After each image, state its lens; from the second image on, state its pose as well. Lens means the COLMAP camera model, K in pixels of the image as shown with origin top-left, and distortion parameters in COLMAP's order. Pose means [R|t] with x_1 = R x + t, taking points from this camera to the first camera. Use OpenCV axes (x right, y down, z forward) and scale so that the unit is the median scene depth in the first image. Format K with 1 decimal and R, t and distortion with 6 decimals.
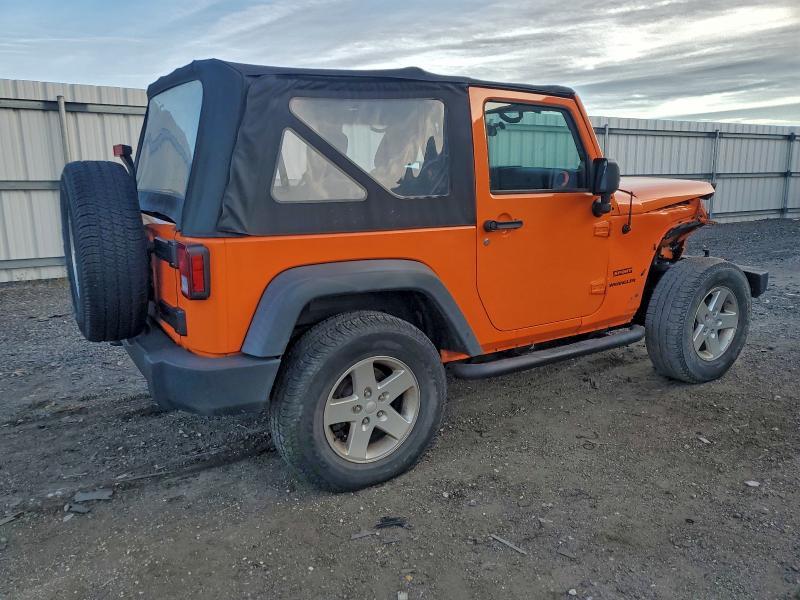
lens RADIAL K [[588.2, 0, 400.0], [0, 588.2, 300.0], [0, 0, 1]] dist [0.008975, 0.004568]
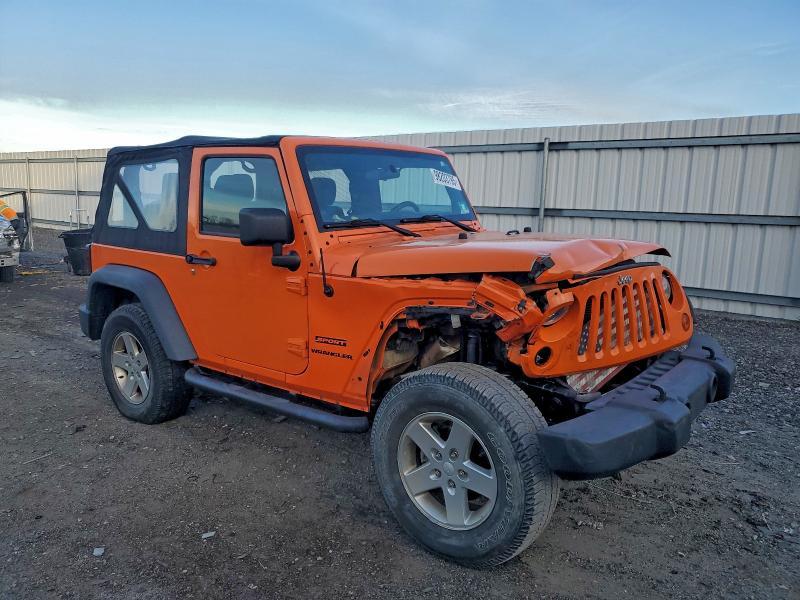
lens RADIAL K [[634.2, 0, 400.0], [0, 634.2, 300.0], [0, 0, 1]] dist [0.080277, -0.001723]
pose [[0.334370, 0.169616, -0.927053, 1.348889], [-0.217969, 0.970919, 0.099025, -0.234991], [0.916889, 0.168958, 0.361618, 0.811709]]
